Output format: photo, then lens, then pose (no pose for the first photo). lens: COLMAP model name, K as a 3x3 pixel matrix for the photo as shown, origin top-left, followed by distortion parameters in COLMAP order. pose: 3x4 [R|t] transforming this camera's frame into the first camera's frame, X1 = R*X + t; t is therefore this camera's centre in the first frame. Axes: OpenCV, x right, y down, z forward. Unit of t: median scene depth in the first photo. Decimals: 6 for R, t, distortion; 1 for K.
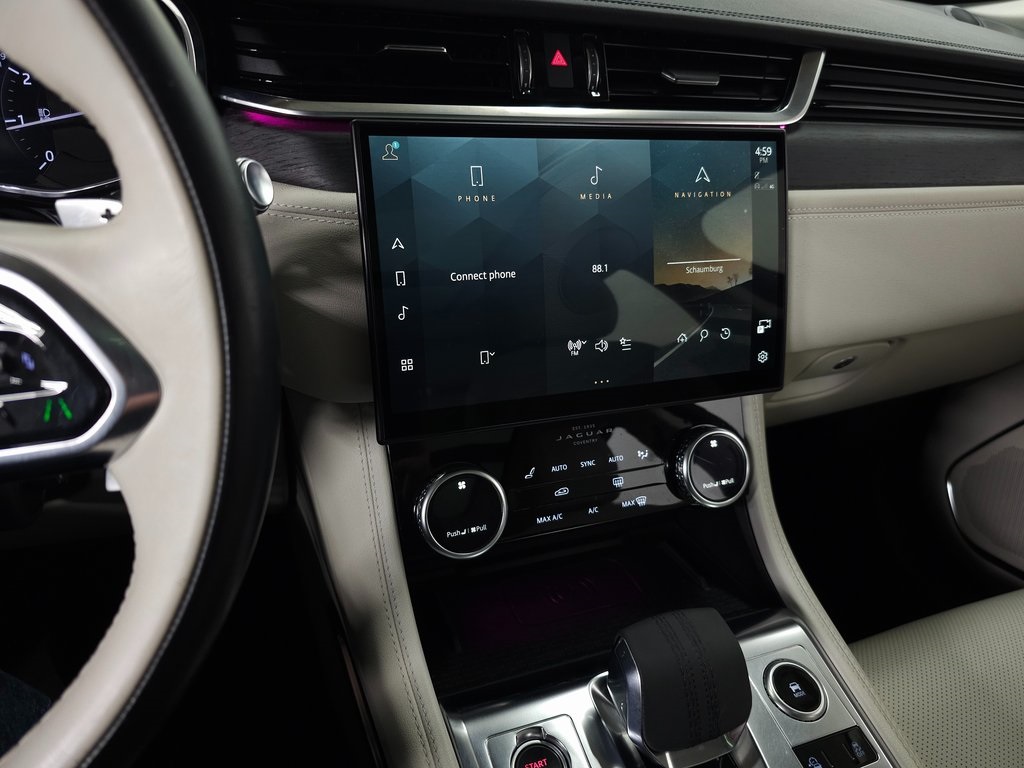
lens RADIAL K [[693.3, 0, 511.1], [0, 693.3, 370.5], [0, 0, 1]] dist [0.052059, -0.053696]
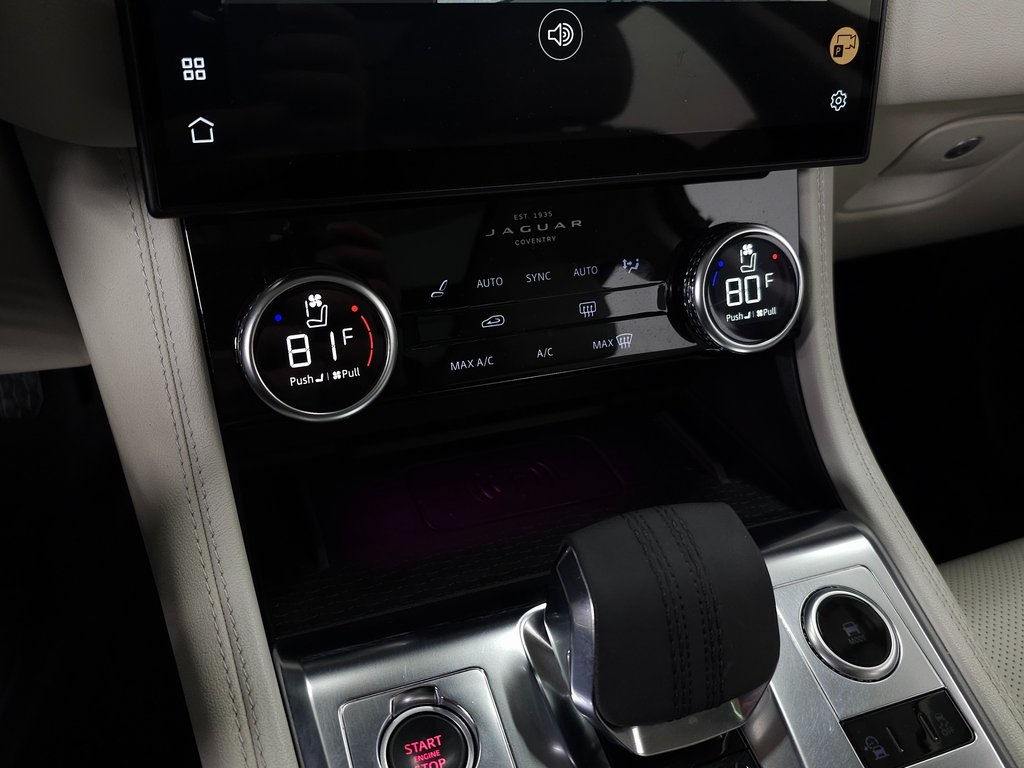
lens RADIAL K [[901.6, 0, 514.4], [0, 901.6, 357.1], [0, 0, 1]] dist [0.067473, -0.099865]
pose [[0.999740, 0.017122, 0.015043, 0.083987], [-0.019165, 0.988762, 0.148268, 0.092707], [-0.012335, -0.148517, 0.988833, 0.224751]]
